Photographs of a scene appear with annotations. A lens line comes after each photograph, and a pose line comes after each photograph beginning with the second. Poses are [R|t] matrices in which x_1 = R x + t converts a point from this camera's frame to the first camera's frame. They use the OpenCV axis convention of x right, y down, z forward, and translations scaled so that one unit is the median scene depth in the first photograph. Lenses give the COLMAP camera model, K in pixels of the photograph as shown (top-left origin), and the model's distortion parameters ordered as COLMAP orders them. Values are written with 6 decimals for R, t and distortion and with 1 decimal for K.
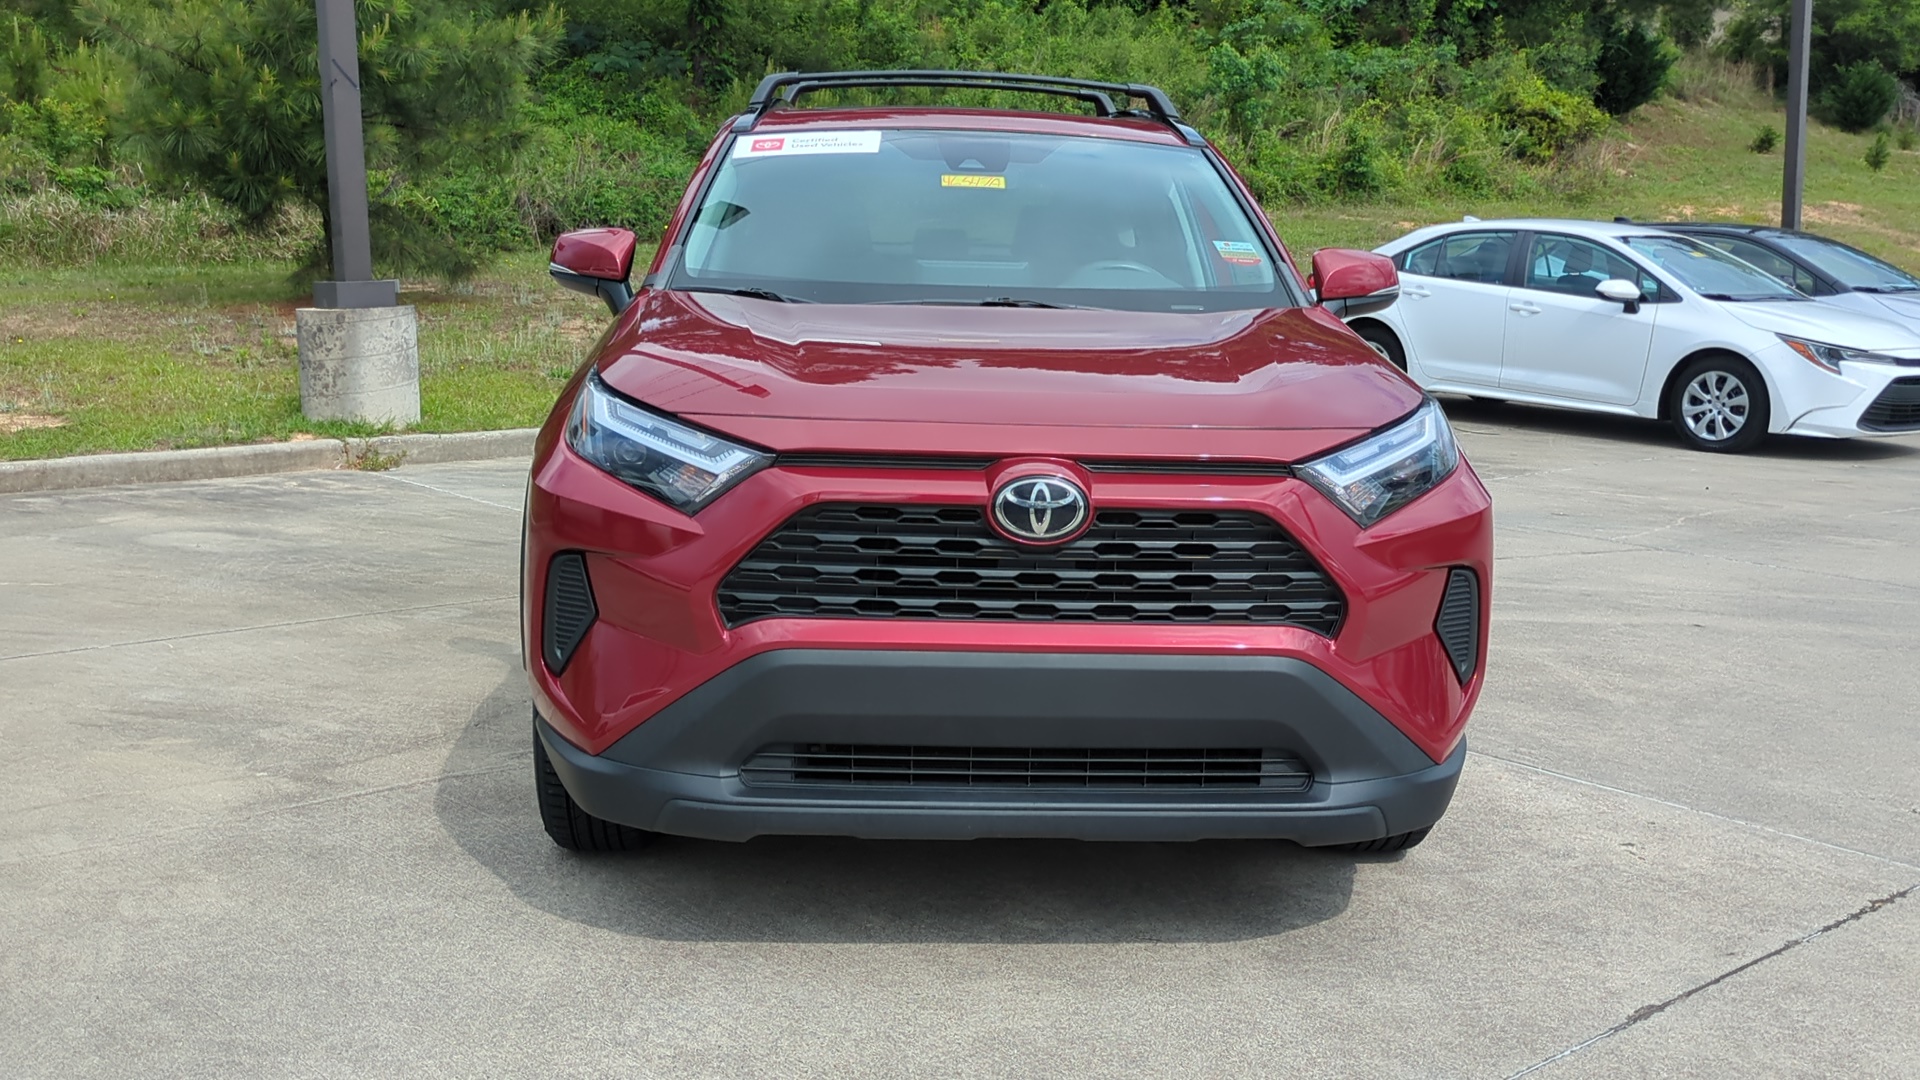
lens RADIAL K [[1909.0, 0, 955.8], [0, 1909.0, 517.1], [0, 0, 1]] dist [0.056800, -0.034349]
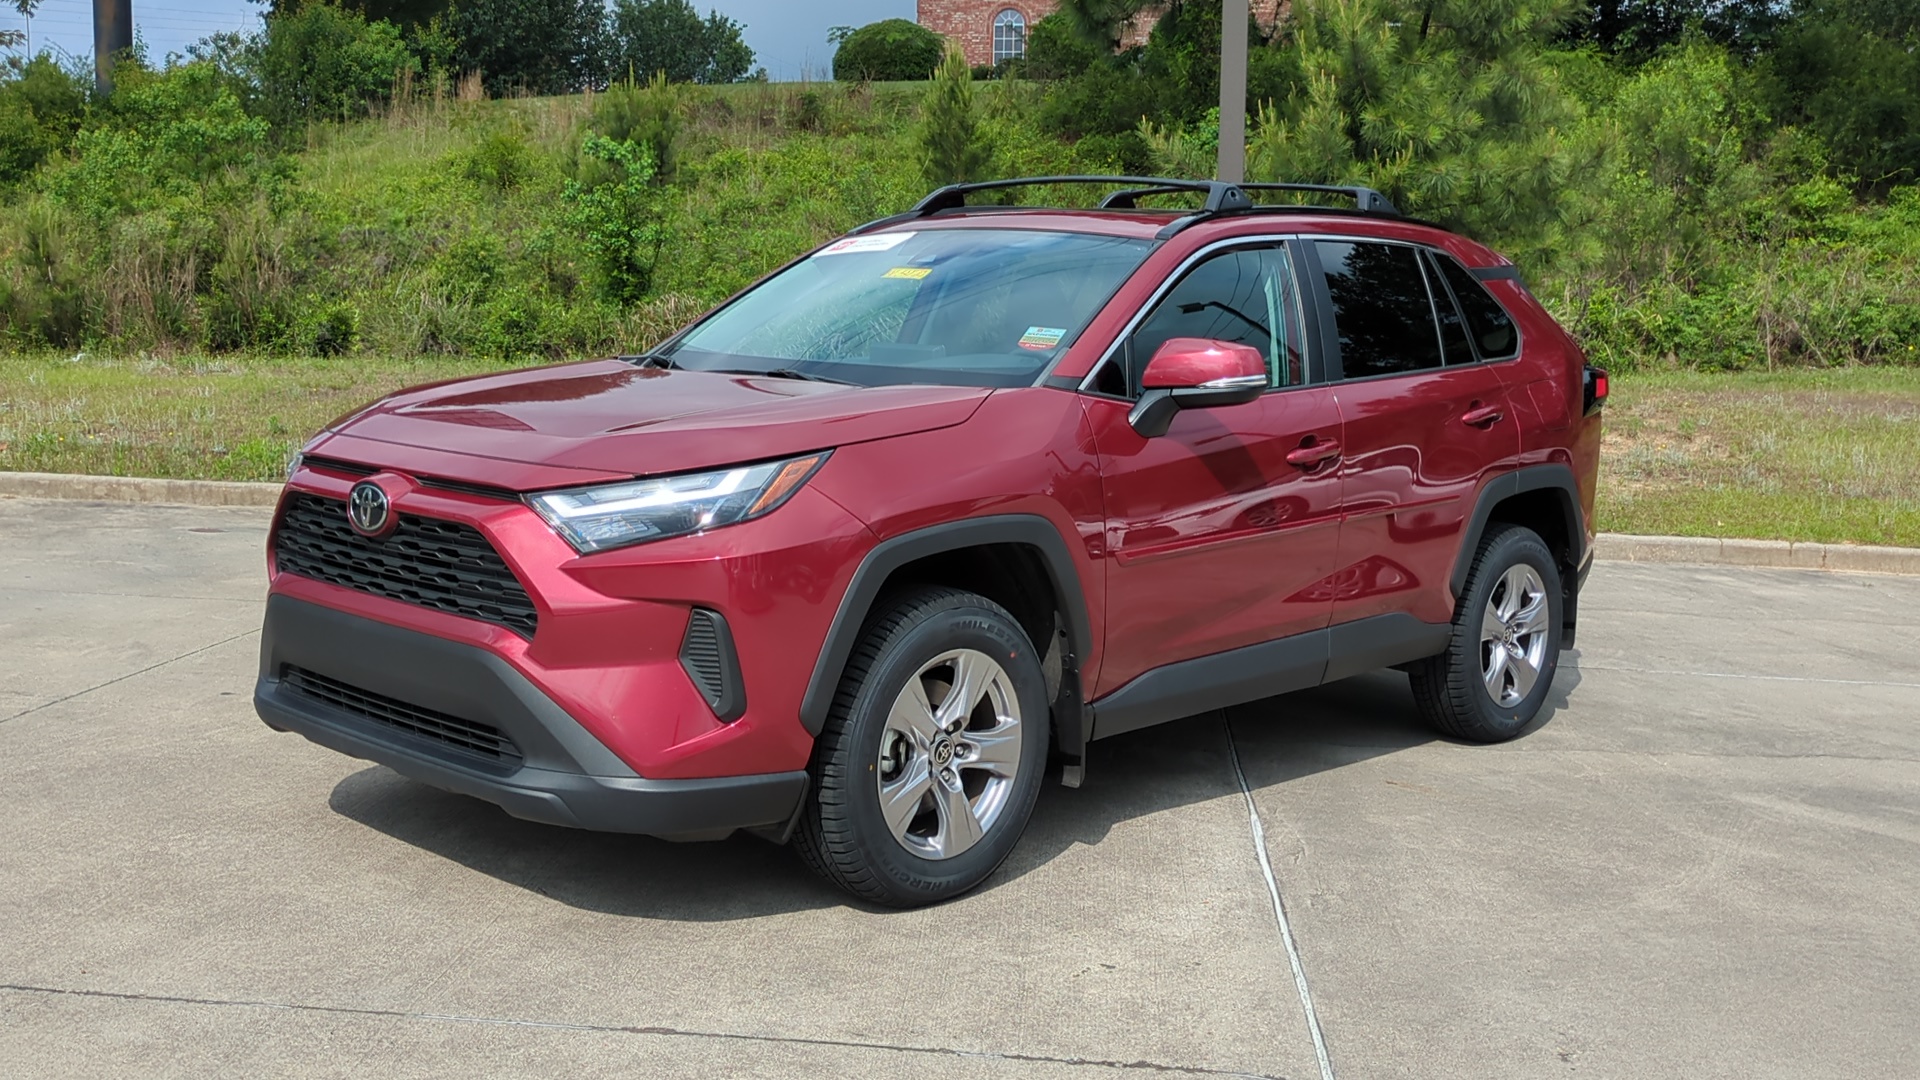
lens RADIAL K [[1909.0, 0, 955.8], [0, 1909.0, 517.1], [0, 0, 1]] dist [0.056800, -0.034349]
pose [[0.689188, 0.081462, -0.719989, 1.116280], [-0.128740, 0.991617, -0.011038, -0.030358], [0.713054, 0.100298, 0.693898, 0.330867]]
